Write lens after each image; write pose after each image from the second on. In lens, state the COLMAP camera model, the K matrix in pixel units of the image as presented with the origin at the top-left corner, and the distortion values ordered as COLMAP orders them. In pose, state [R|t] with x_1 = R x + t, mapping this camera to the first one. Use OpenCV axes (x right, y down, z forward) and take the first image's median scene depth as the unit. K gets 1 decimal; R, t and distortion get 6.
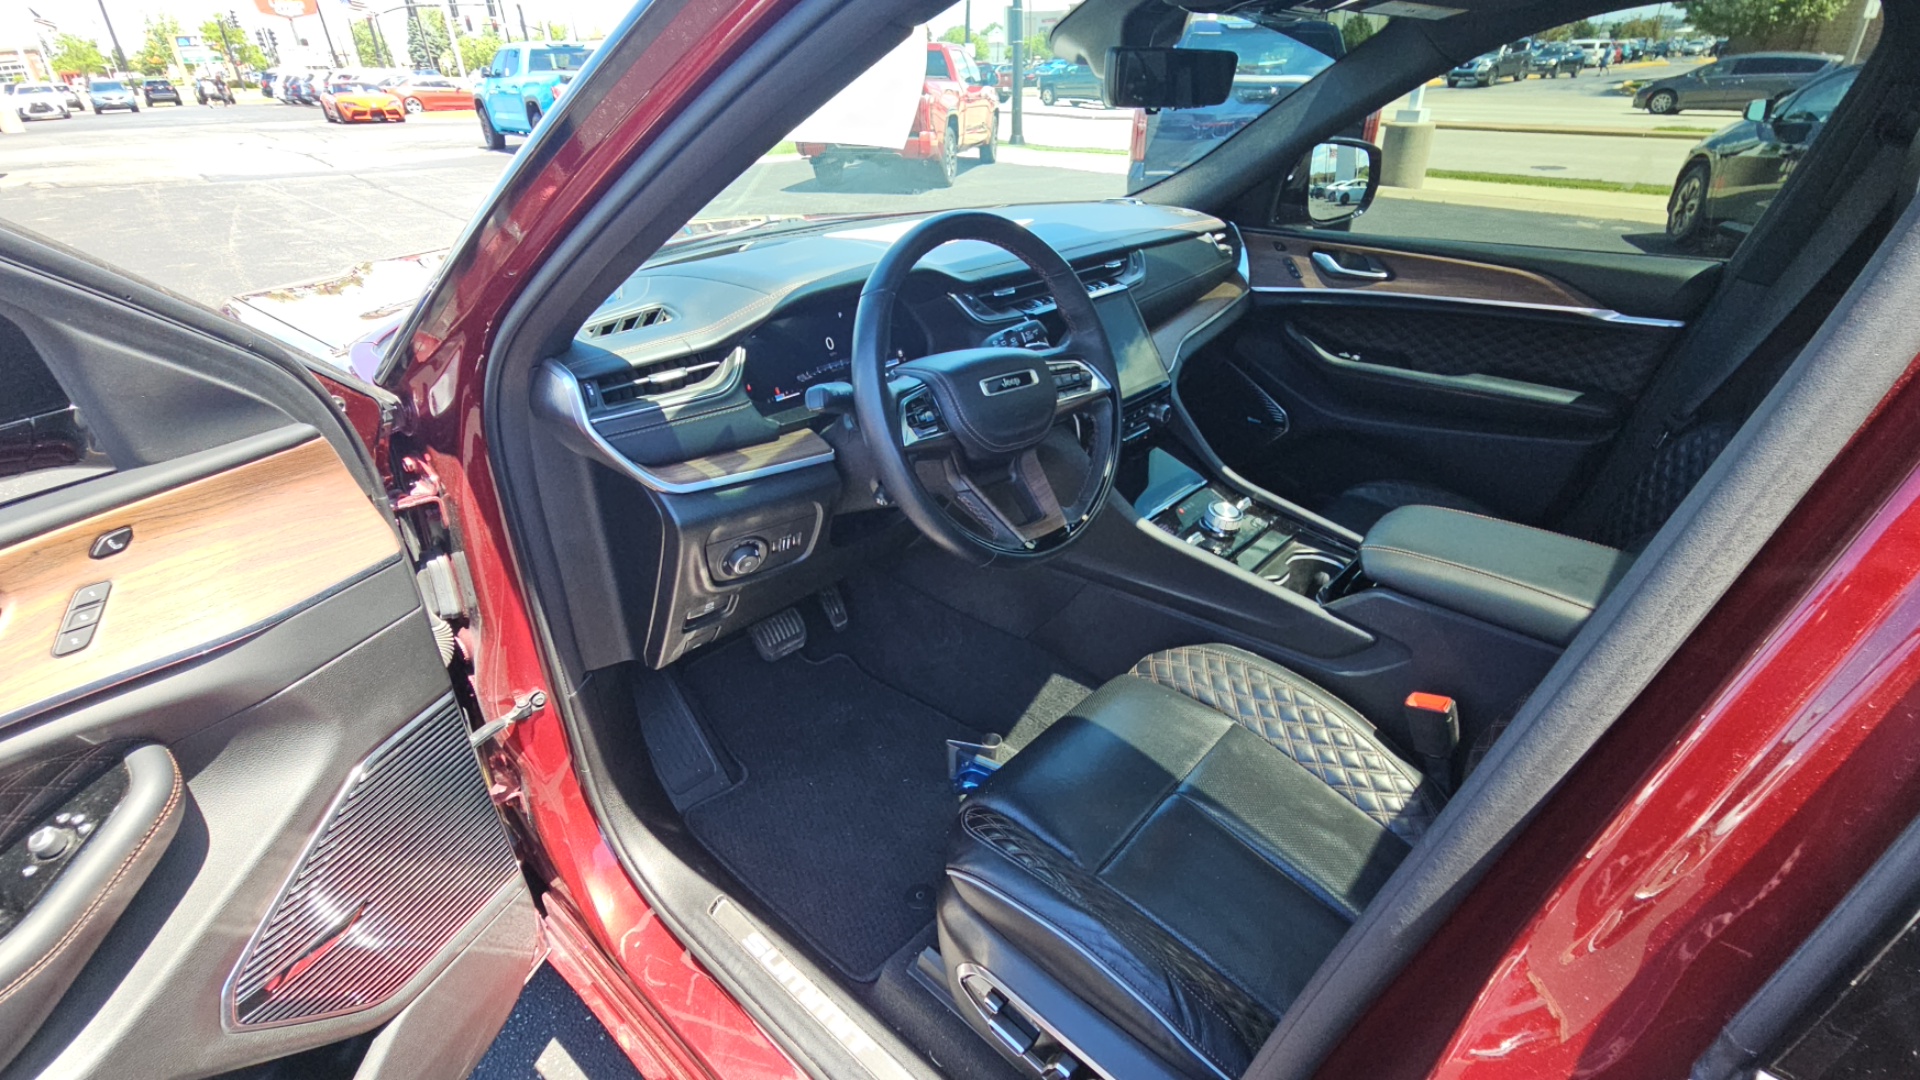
lens RADIAL K [[861.0, 0, 976.2], [0, 861.0, 539.5], [0, 0, 1]] dist [0.016345, -0.012574]
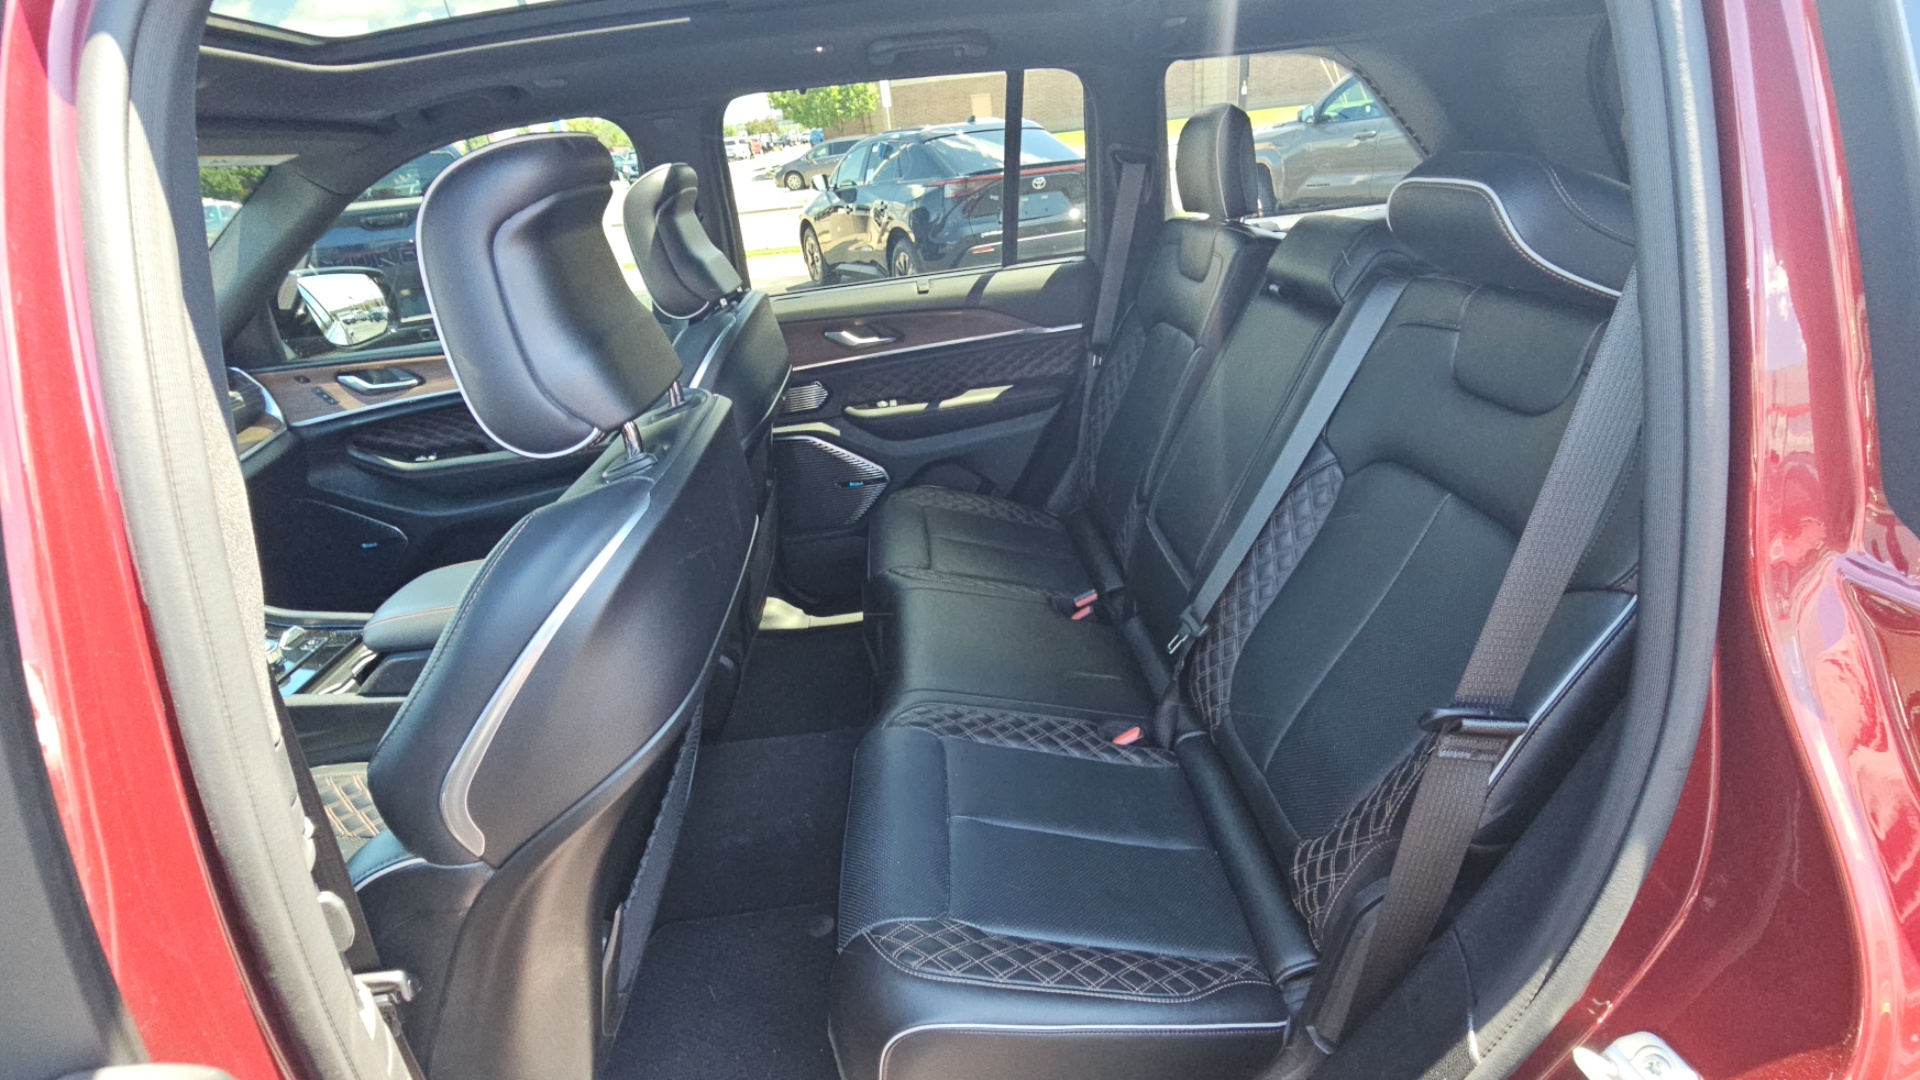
lens RADIAL K [[867.2, 0, 975.6], [0, 867.2, 542.6], [0, 0, 1]] dist [0.004271, 0.000285]
pose [[0.700319, -0.362908, 0.614696, 0.282883], [0.422553, 0.904801, 0.052769, 0.143426], [-0.575328, 0.222786, 0.786997, -0.262155]]
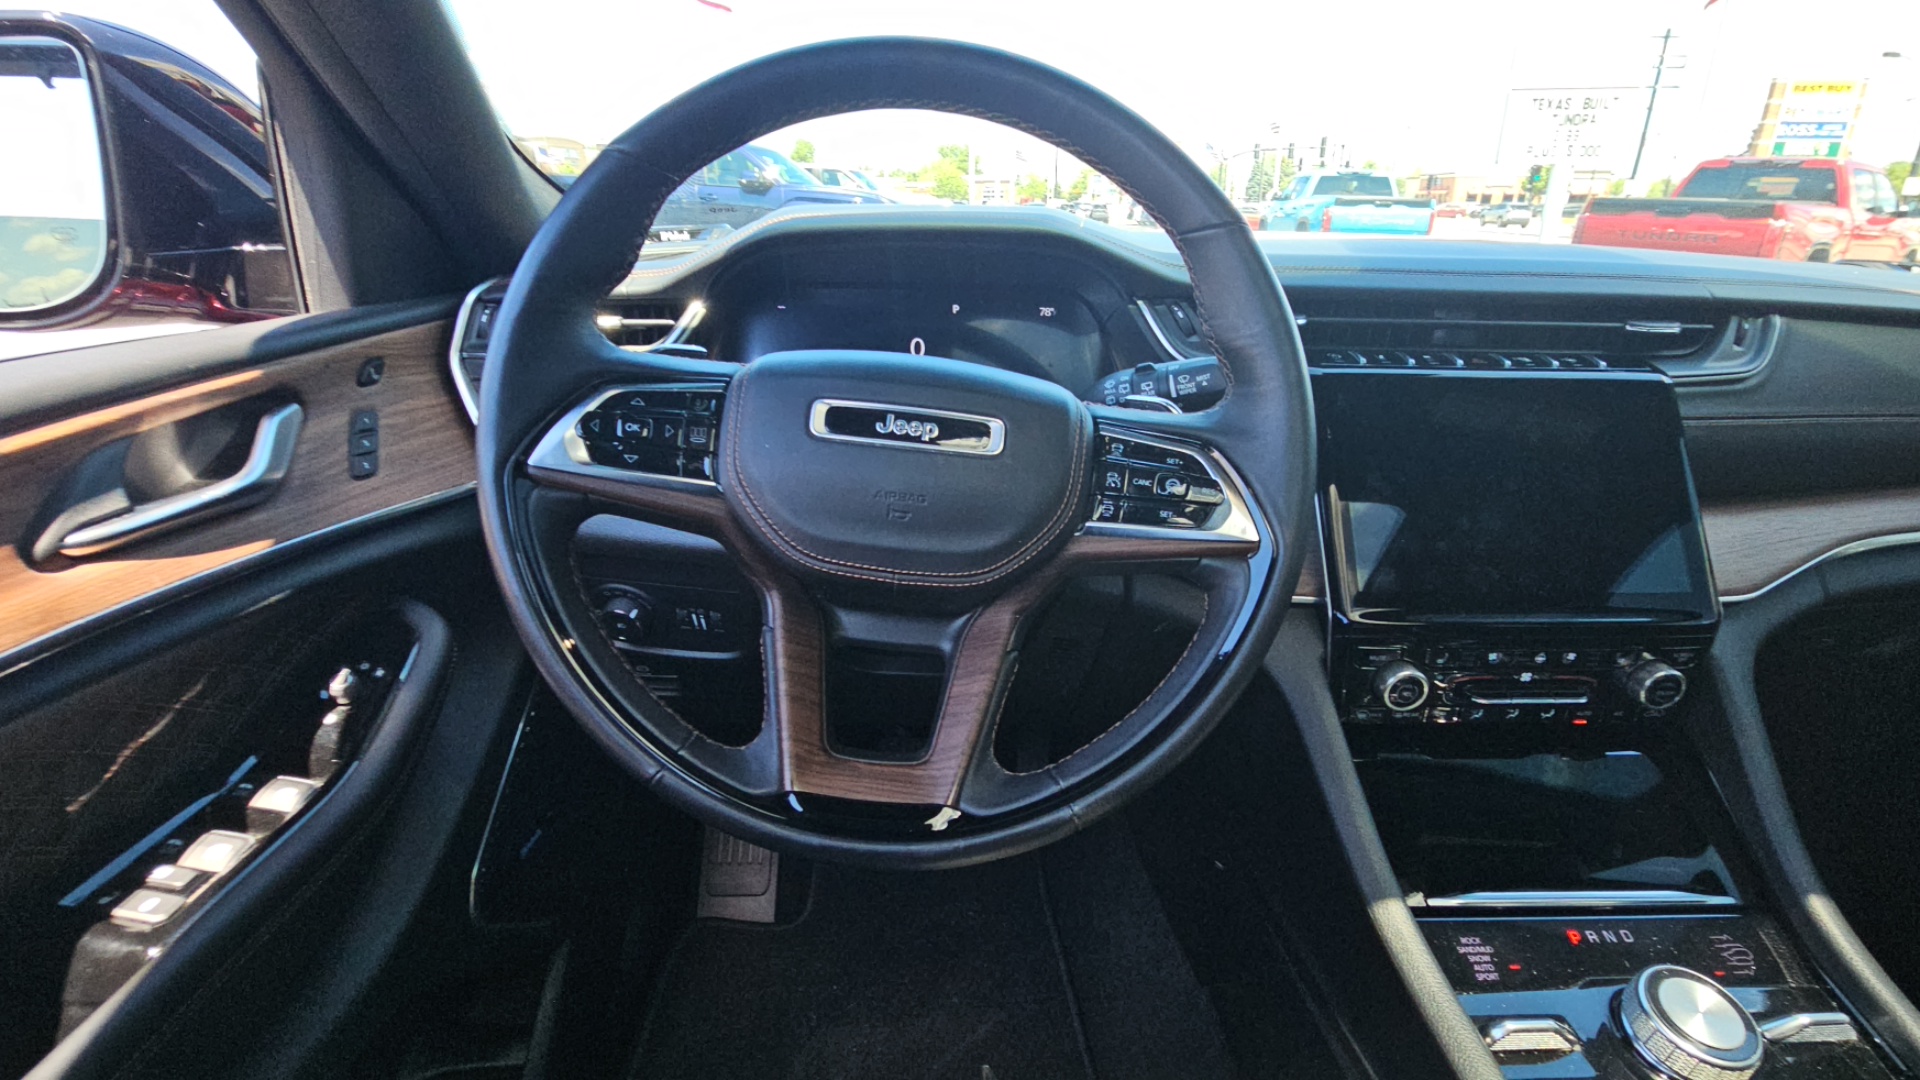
lens RADIAL K [[851.9, 0, 979.5], [0, 851.9, 555.5], [0, 0, 1]] dist [0.002167, -0.000936]
pose [[0.693507, 0.290077, -0.659472, 0.248727], [-0.360174, 0.932358, 0.031347, -0.104314], [0.623957, 0.215785, 0.751075, 0.503630]]
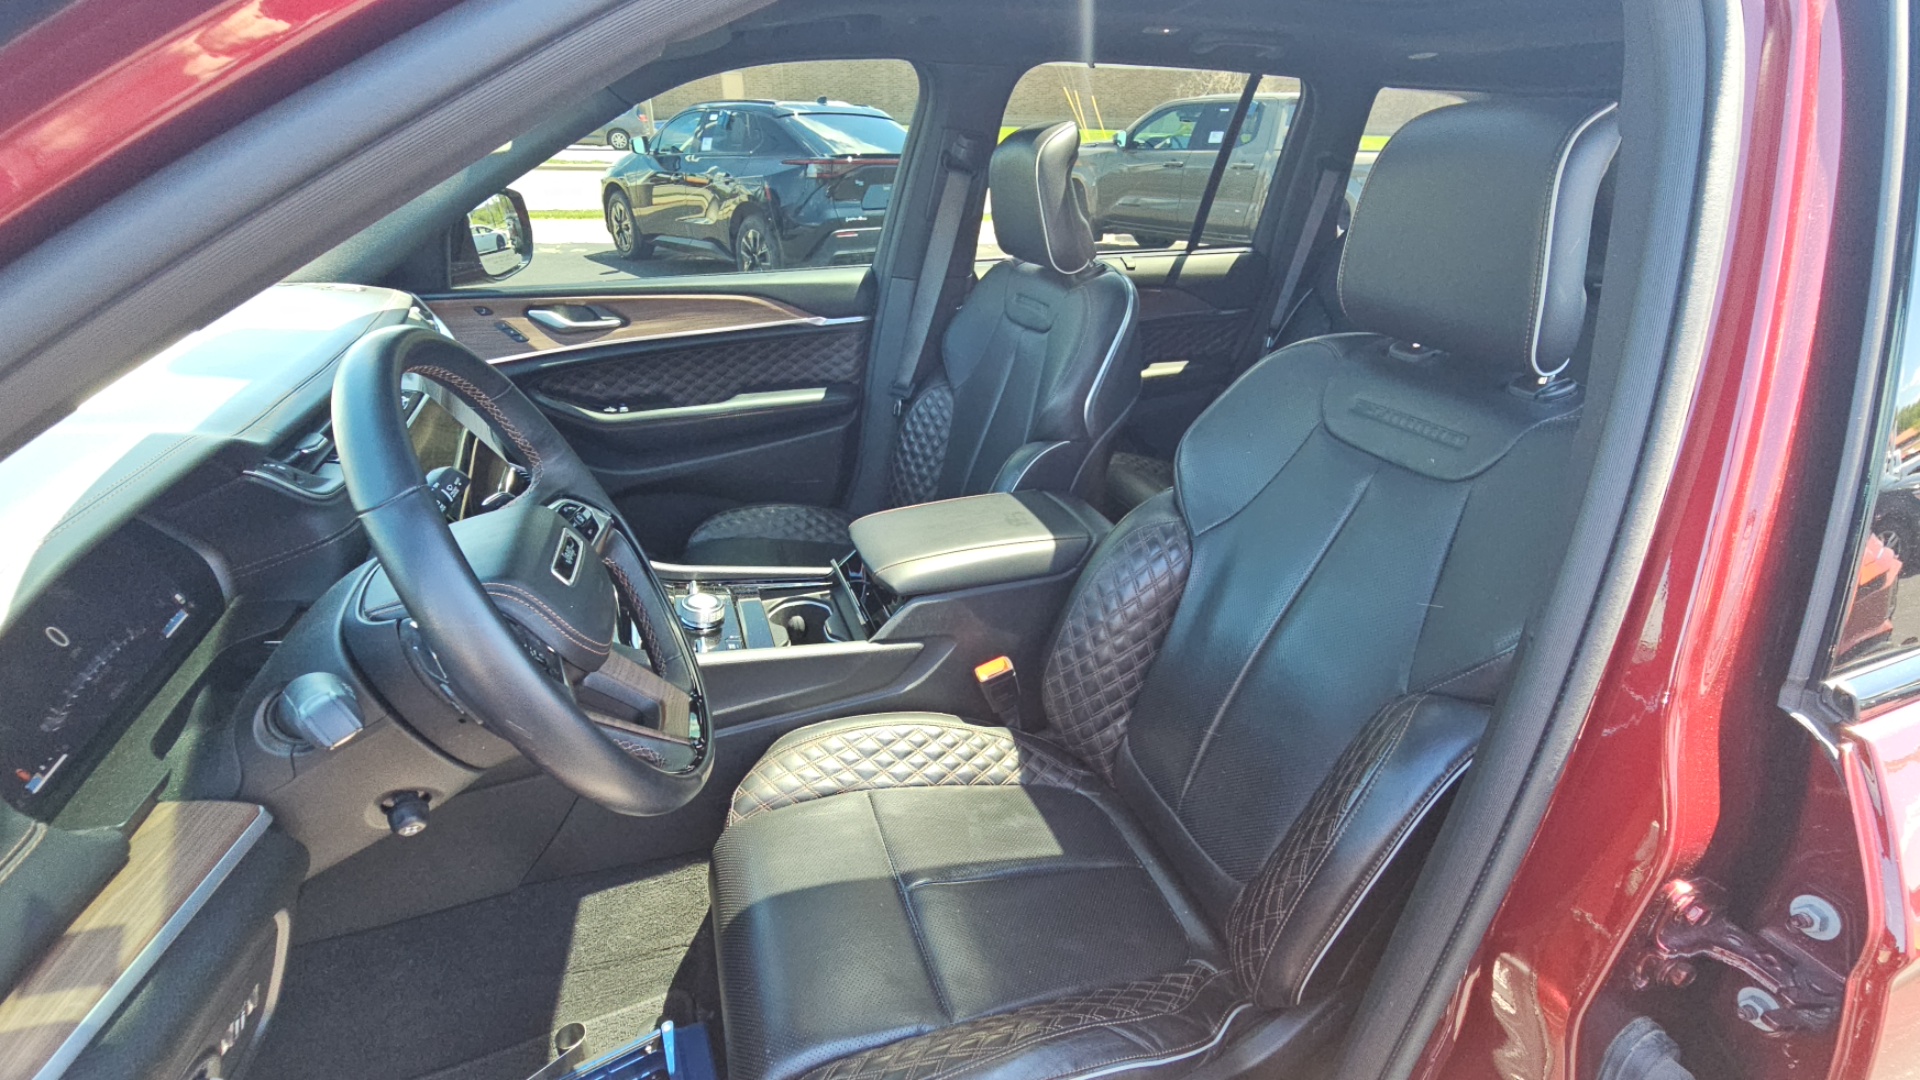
lens RADIAL K [[867.2, 0, 975.6], [0, 867.2, 542.6], [0, 0, 1]] dist [0.004271, 0.000285]
pose [[0.477720, -0.372539, 0.795612, -0.245332], [0.397721, 0.899224, 0.182246, -0.131079], [-0.783327, 0.229369, 0.577744, 0.241725]]
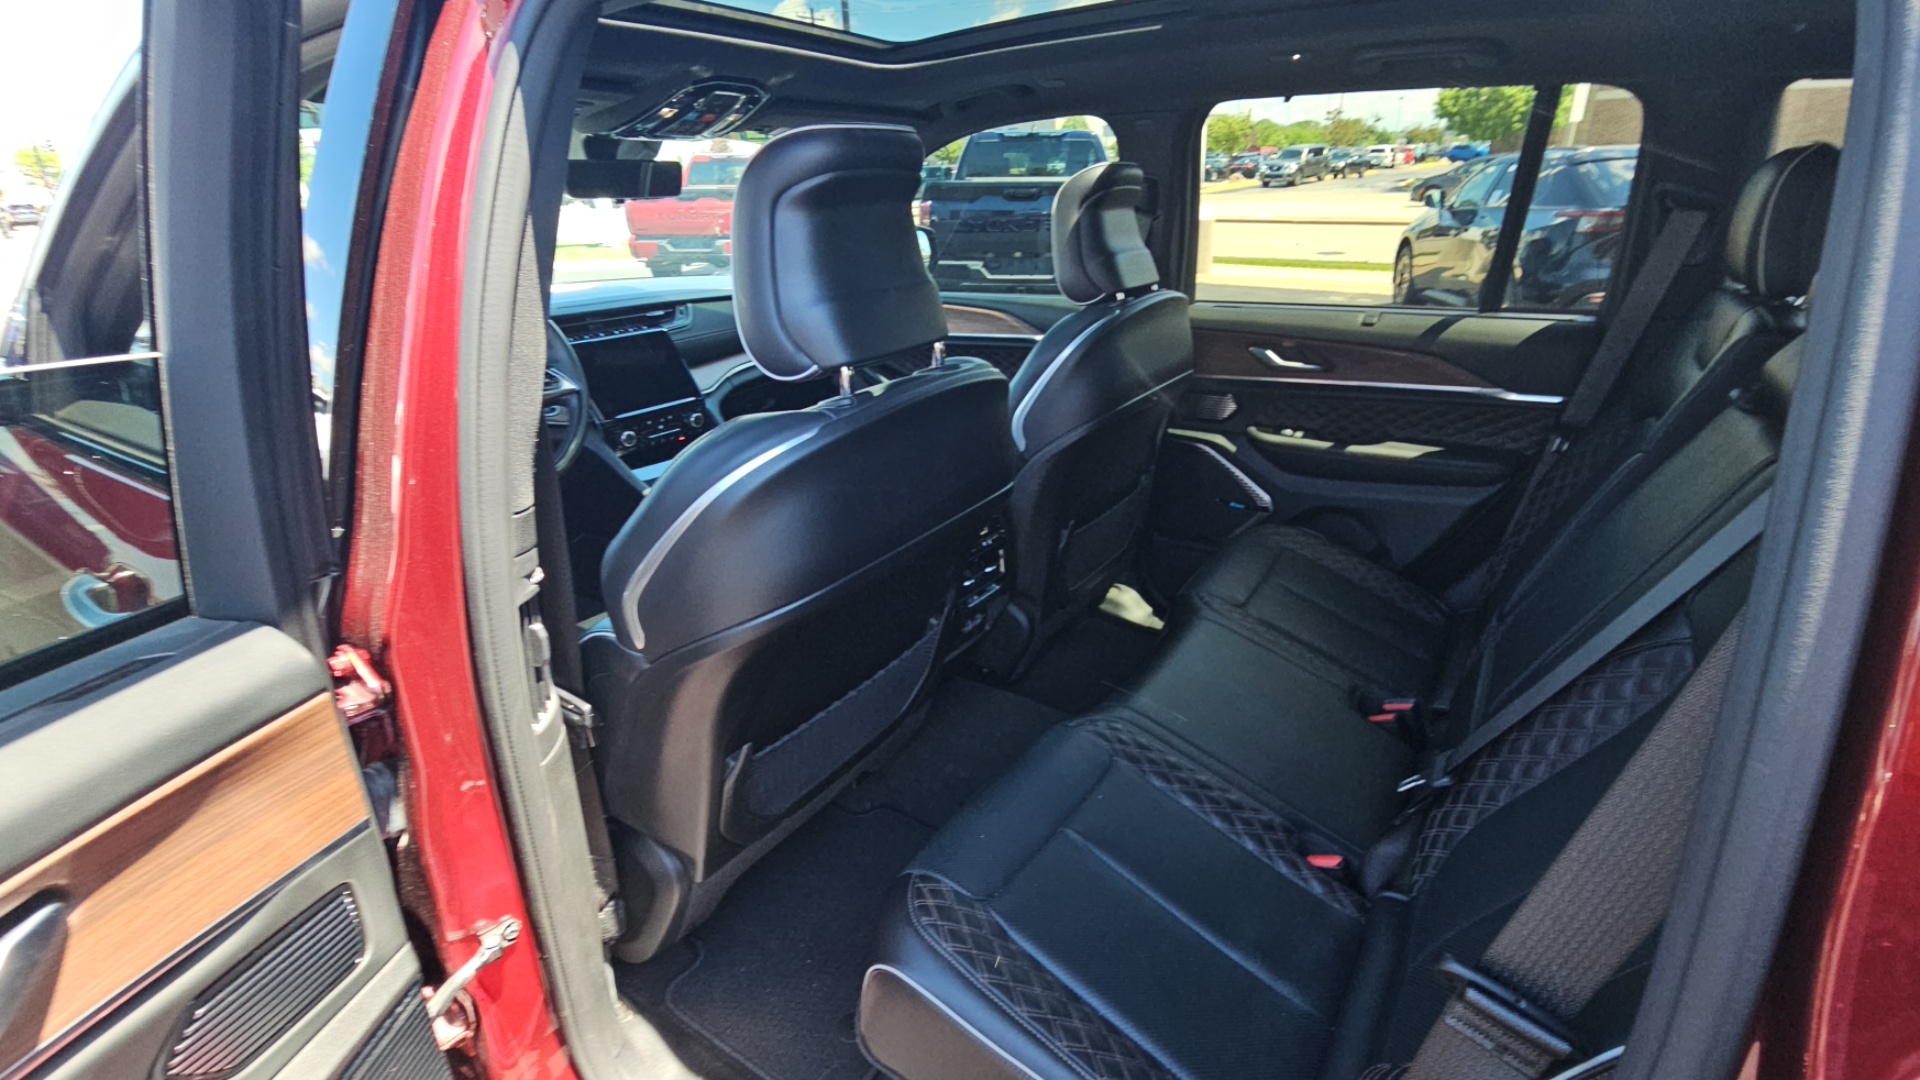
lens RADIAL K [[861.0, 0, 976.2], [0, 861.0, 539.5], [0, 0, 1]] dist [0.016345, -0.012574]
pose [[0.991530, -0.063978, 0.113026, 0.494264], [0.075161, 0.992381, -0.097621, 0.207285], [-0.105920, 0.105290, 0.988785, -0.356945]]
